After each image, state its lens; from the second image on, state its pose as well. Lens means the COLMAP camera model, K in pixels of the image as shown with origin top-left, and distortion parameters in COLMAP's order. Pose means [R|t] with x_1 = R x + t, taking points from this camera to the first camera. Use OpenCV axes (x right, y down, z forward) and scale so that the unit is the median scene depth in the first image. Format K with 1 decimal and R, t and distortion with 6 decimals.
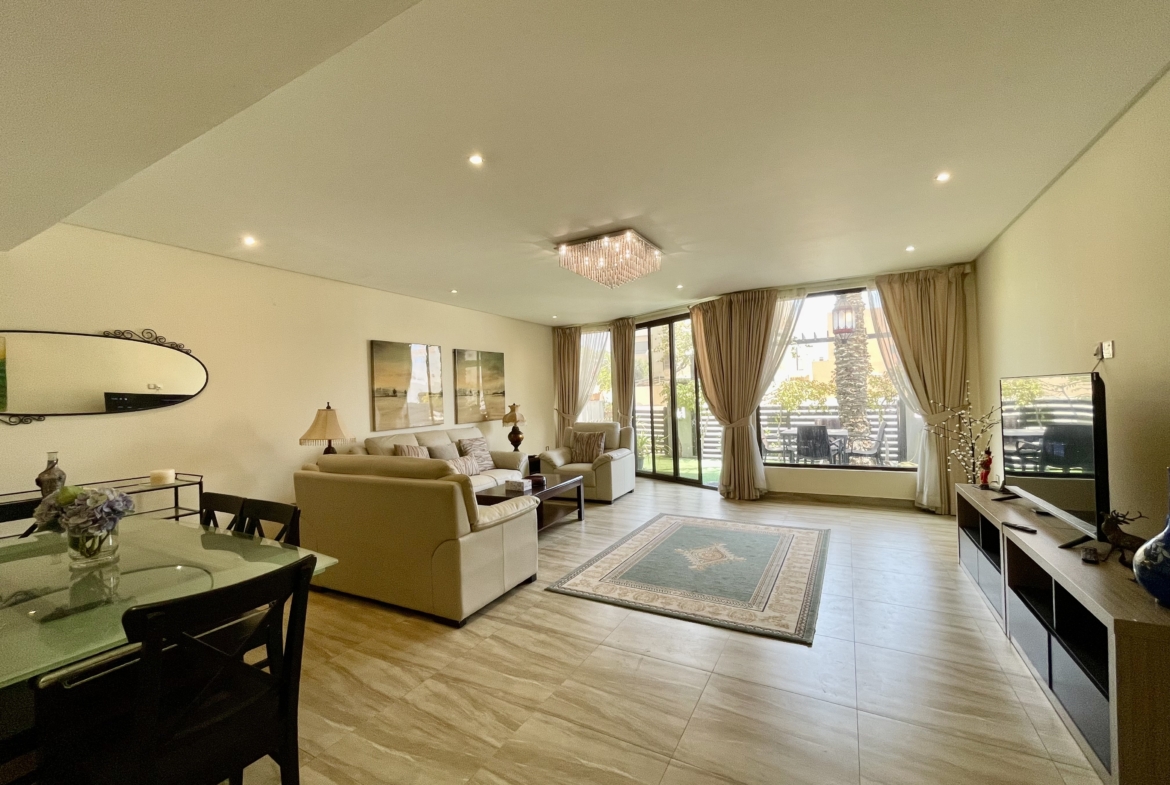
lens RADIAL K [[469.1, 0, 583.5], [0, 469.1, 391.4], [0, 0, 1]] dist [-0.001440, 0.000210]
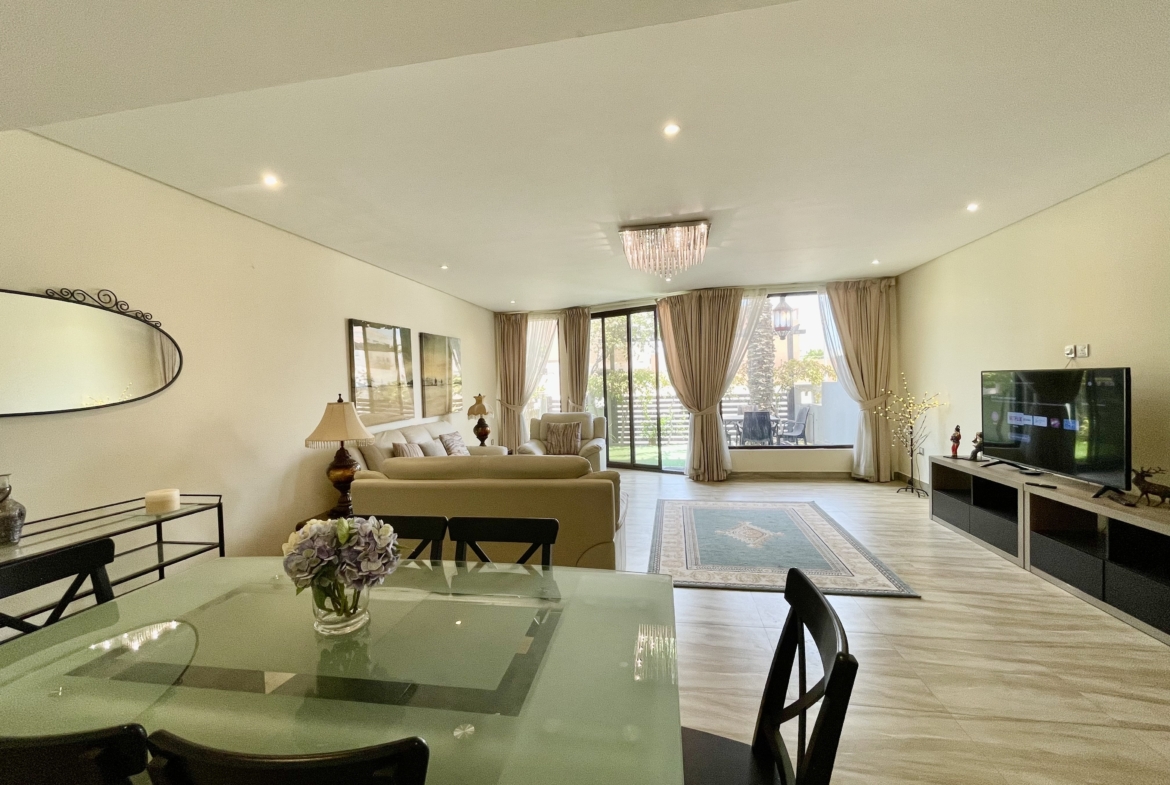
lens RADIAL K [[469.1, 0, 583.1], [0, 469.1, 392.3], [0, 0, 1]] dist [-0.001440, 0.000210]
pose [[0.947478, -0.006203, 0.319760, -0.327587], [-0.001476, 0.999716, 0.023766, 0.000303], [-0.319817, -0.022989, 0.947200, 0.082063]]
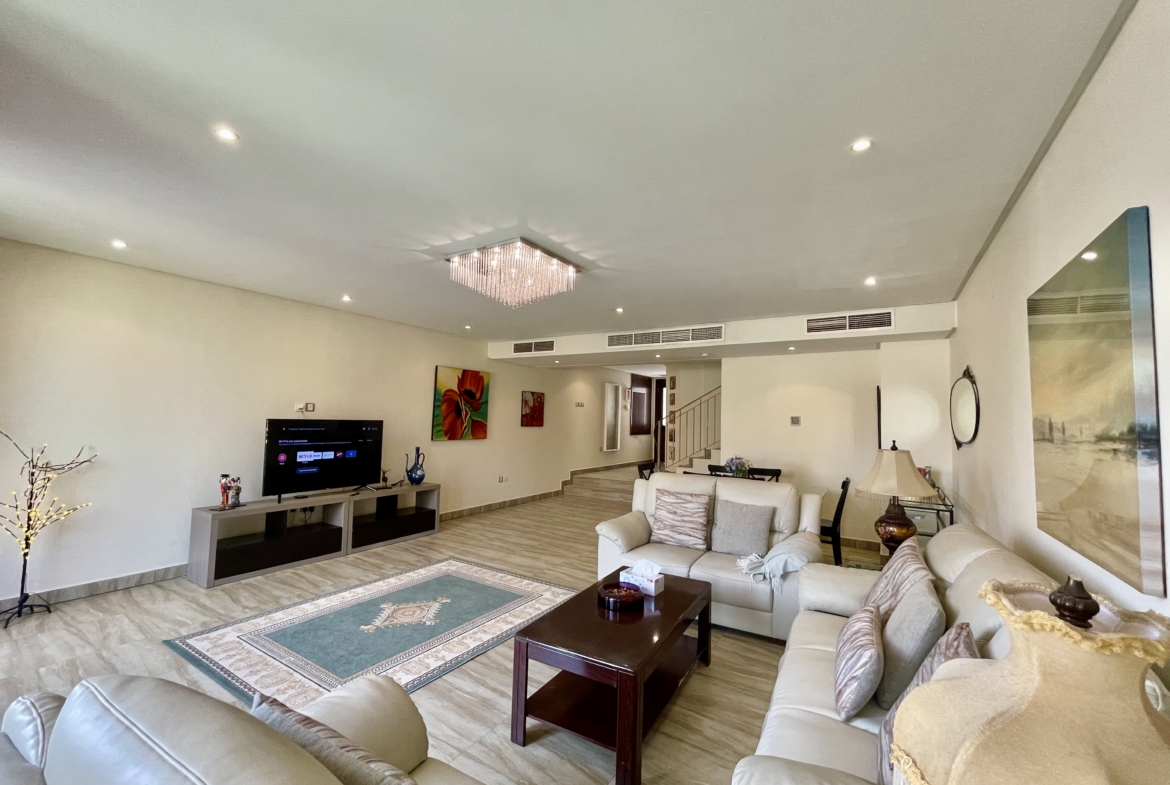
lens RADIAL K [[469.1, 0, 591.7], [0, 469.1, 392.5], [0, 0, 1]] dist [-0.001440, 0.000210]
pose [[-0.999325, 0.007661, 0.035927, -0.084681], [0.005068, 0.997414, -0.071696, -0.000626], [-0.036383, -0.071466, -0.996779, 1.421034]]
